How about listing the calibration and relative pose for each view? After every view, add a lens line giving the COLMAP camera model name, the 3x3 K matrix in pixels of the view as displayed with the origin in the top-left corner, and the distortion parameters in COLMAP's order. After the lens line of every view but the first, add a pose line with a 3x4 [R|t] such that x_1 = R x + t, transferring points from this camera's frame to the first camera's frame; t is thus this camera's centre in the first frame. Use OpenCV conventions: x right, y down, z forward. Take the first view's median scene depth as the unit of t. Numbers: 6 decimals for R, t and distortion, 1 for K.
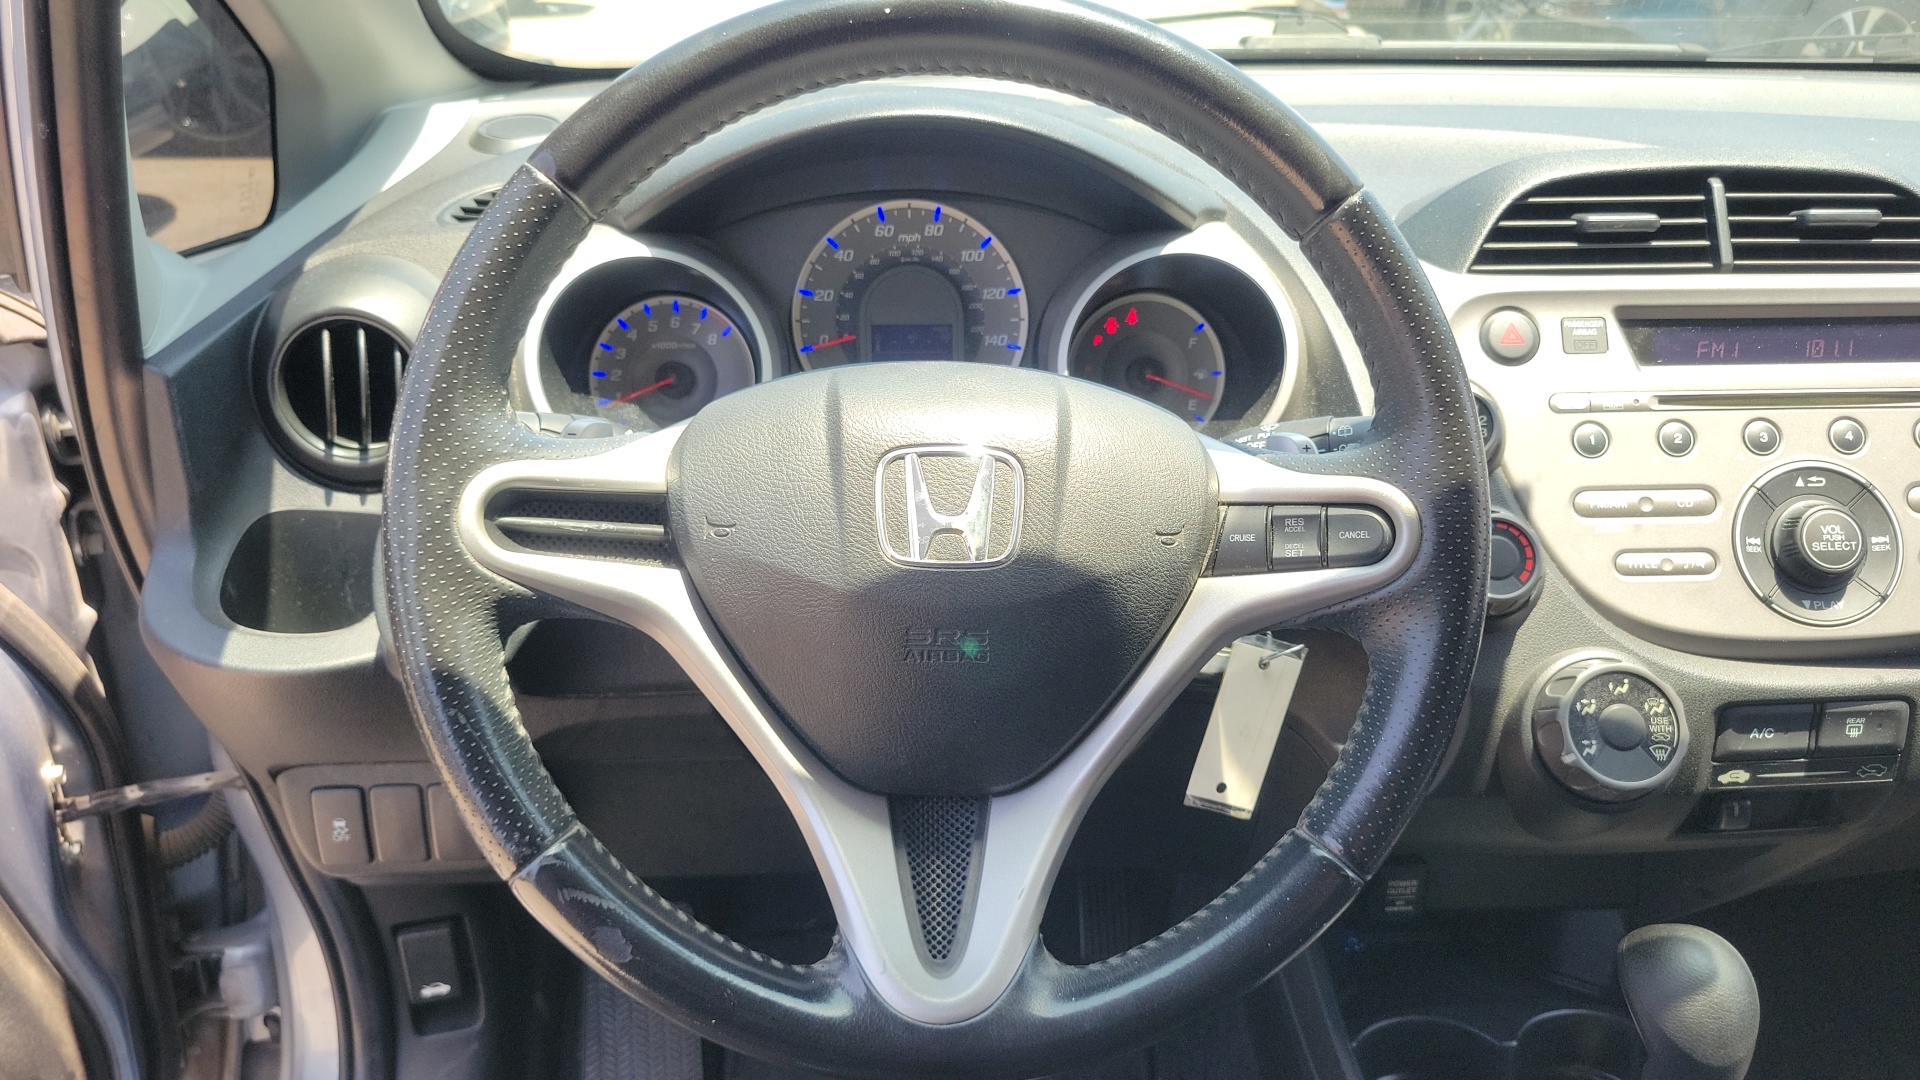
lens RADIAL K [[1471.1, 0, 972.0], [0, 1471.1, 542.2], [0, 0, 1]] dist [0.036084, -0.025215]
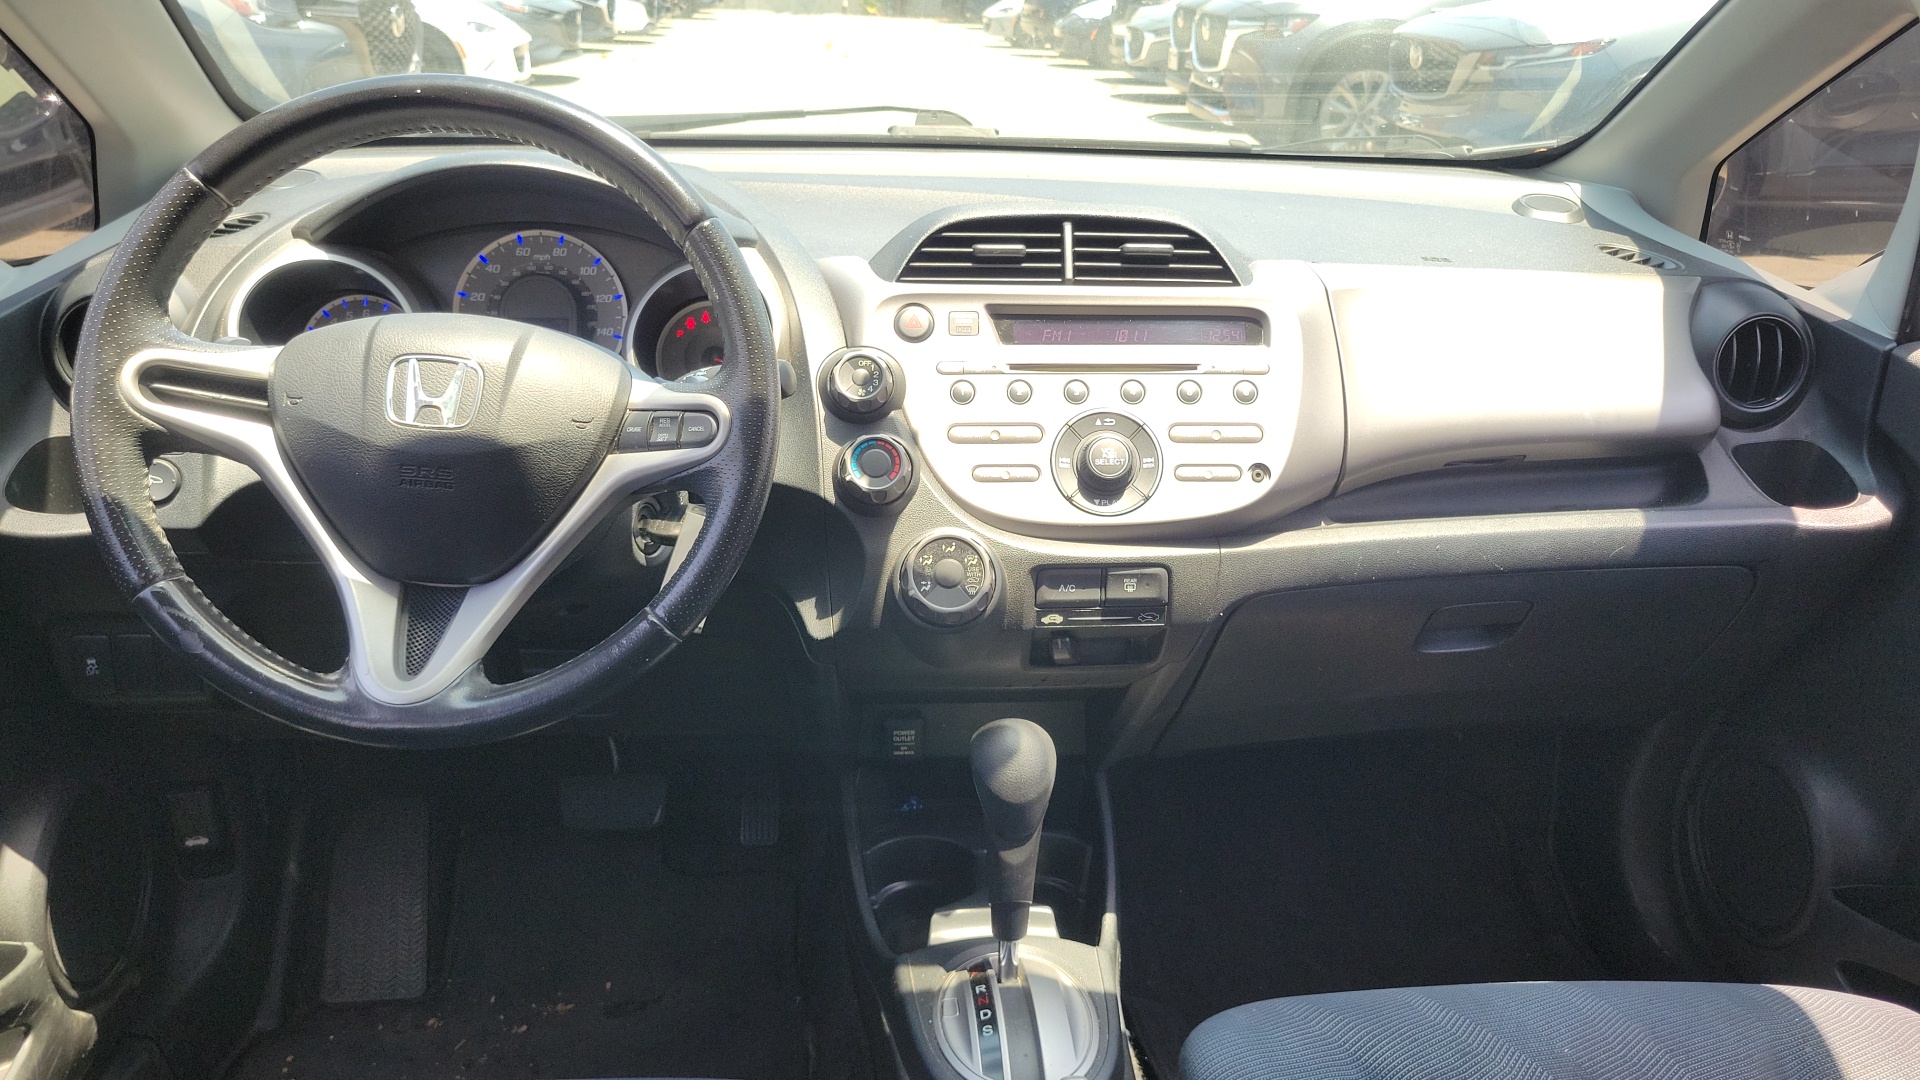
lens RADIAL K [[1471.1, 0, 969.8], [0, 1471.1, 544.2], [0, 0, 1]] dist [0.036084, -0.025215]
pose [[0.999414, 0.010929, 0.032431, 0.374925], [-0.009007, 0.998228, -0.058819, 0.166661], [-0.033016, 0.058492, 0.997742, -0.453773]]
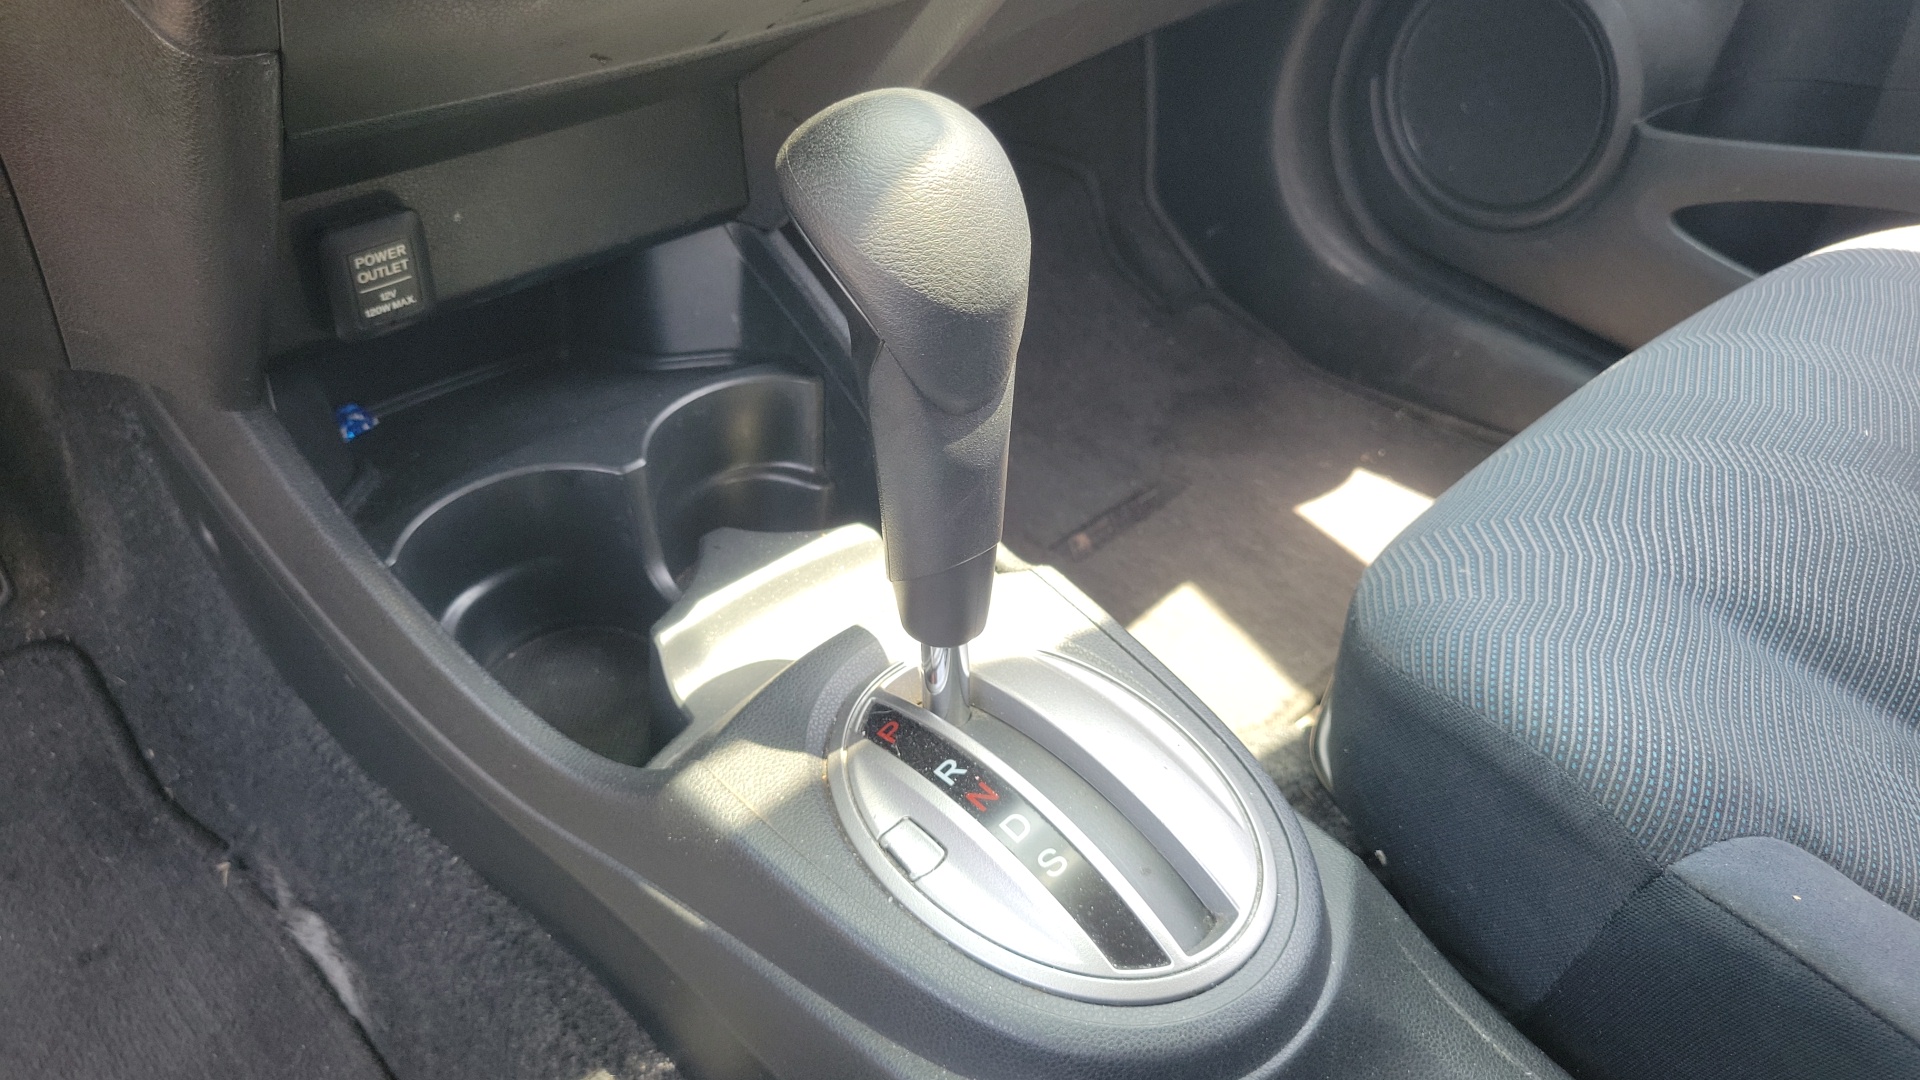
lens RADIAL K [[1471.1, 0, 964.8], [0, 1471.1, 543.3], [0, 0, 1]] dist [0.036084, -0.025215]
pose [[0.774708, -0.368624, 0.513754, 0.171541], [0.202156, 0.914240, 0.351139, 0.219957], [-0.599133, -0.168173, 0.782789, 0.524929]]
